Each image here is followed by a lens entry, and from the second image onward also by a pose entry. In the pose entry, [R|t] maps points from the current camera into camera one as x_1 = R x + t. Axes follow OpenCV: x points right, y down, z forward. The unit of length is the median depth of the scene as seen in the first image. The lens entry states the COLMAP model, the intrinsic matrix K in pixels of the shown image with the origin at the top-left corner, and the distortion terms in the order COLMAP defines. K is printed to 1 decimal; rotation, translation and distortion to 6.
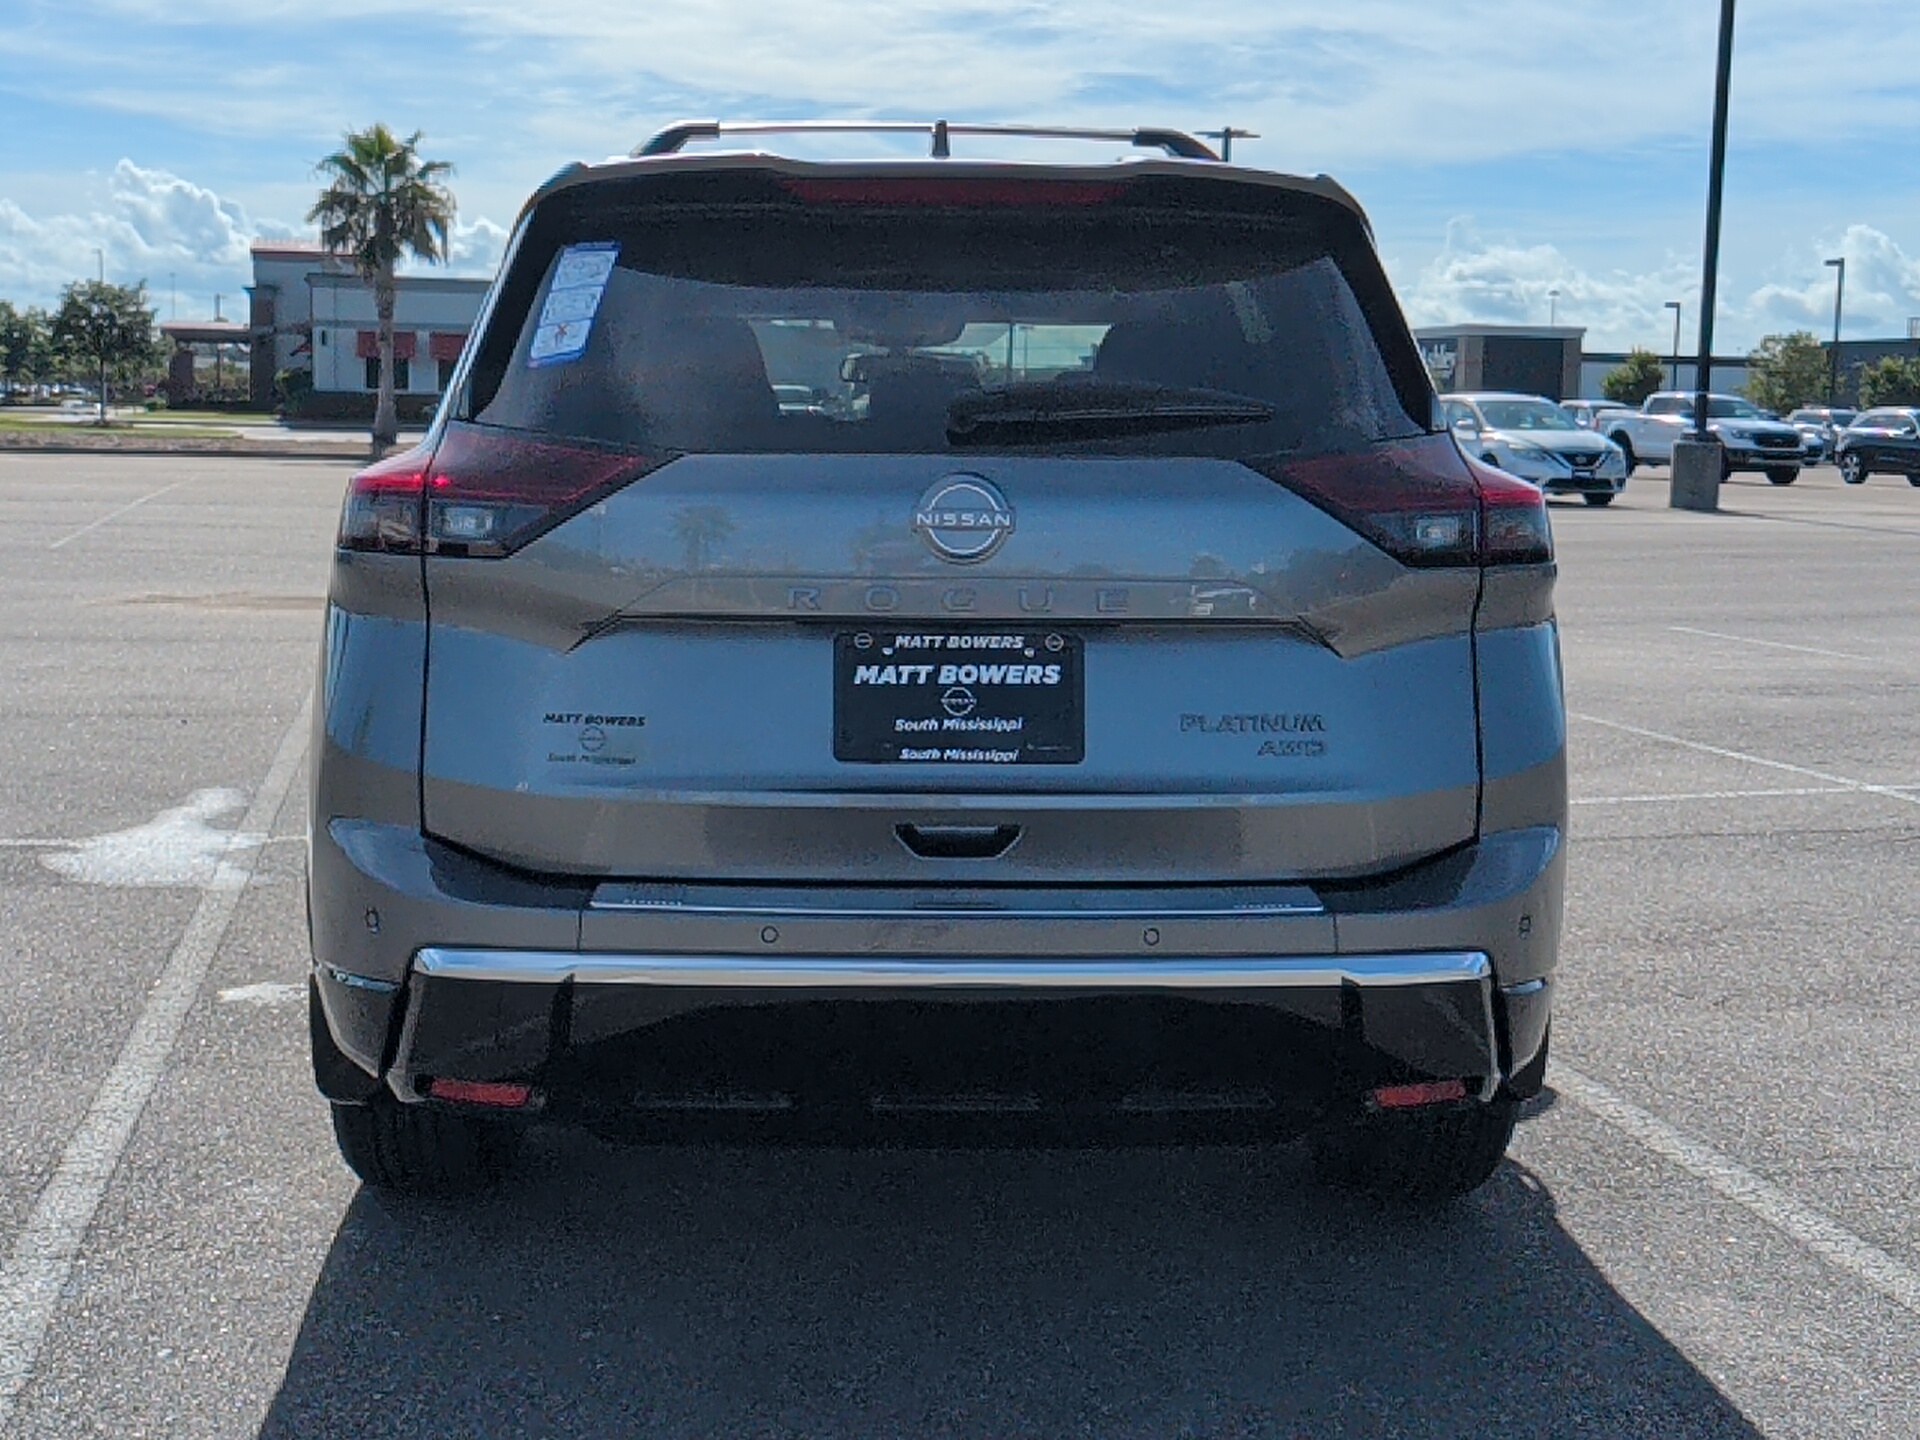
lens RADIAL K [[2238.1, 0, 960.0], [0, 2238.1, 720.0], [0, 0, 1]] dist [0.020186, 0.002708]
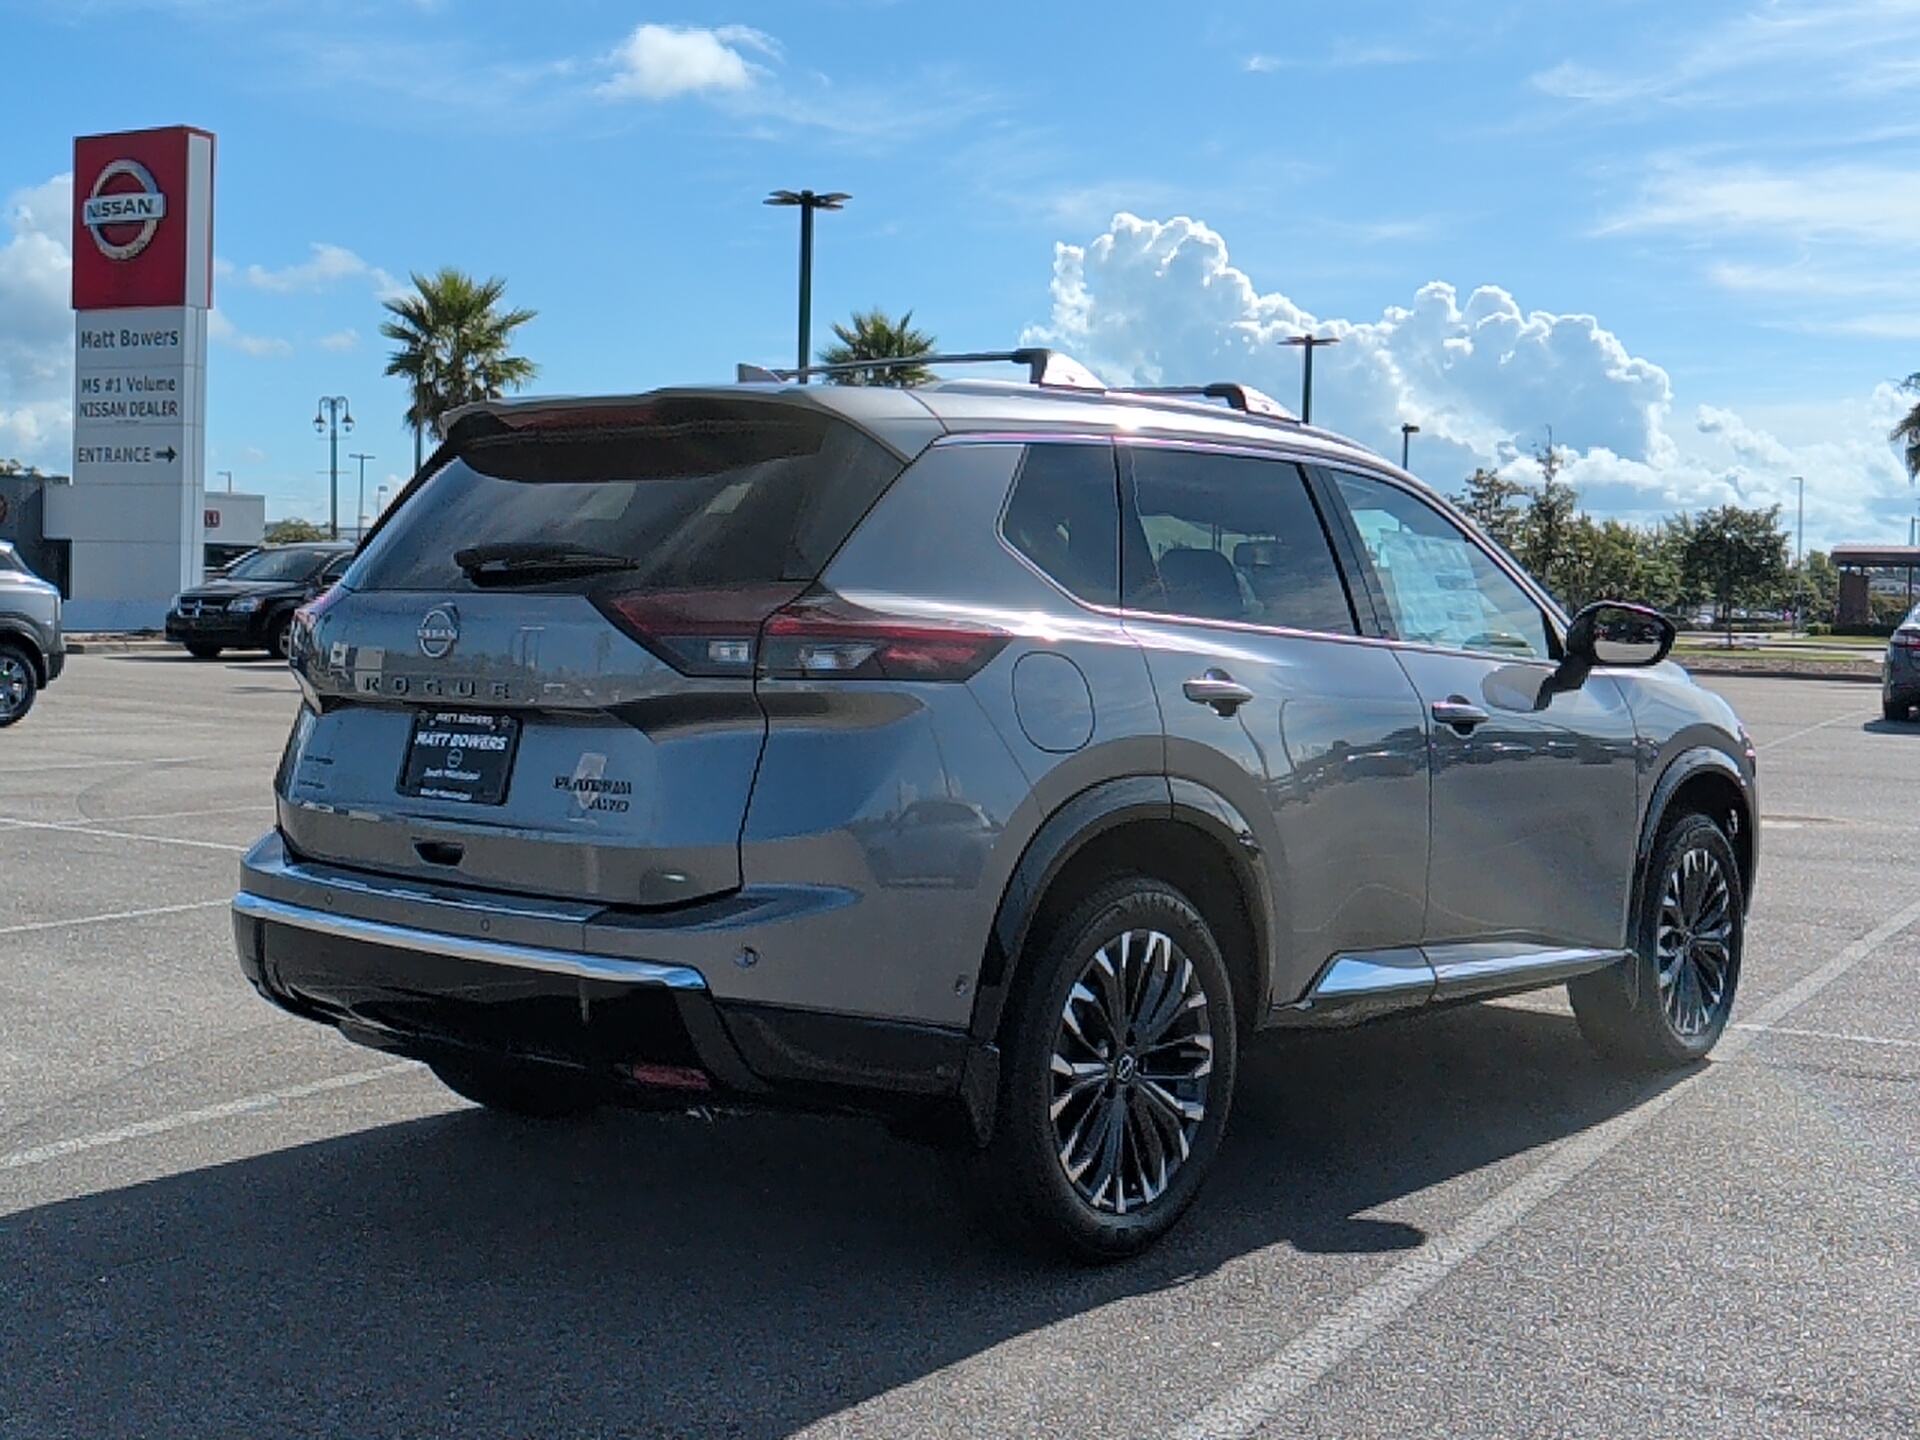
lens RADIAL K [[2324.3, 0, 960.0], [0, 2324.3, 720.0], [0, 0, 1]] dist [-0.000271, -0.046416]
pose [[0.738795, 0.032957, -0.673124, 1.265639], [-0.101661, 0.992824, -0.062969, 0.028787], [0.666219, 0.114952, 0.736844, 0.094332]]
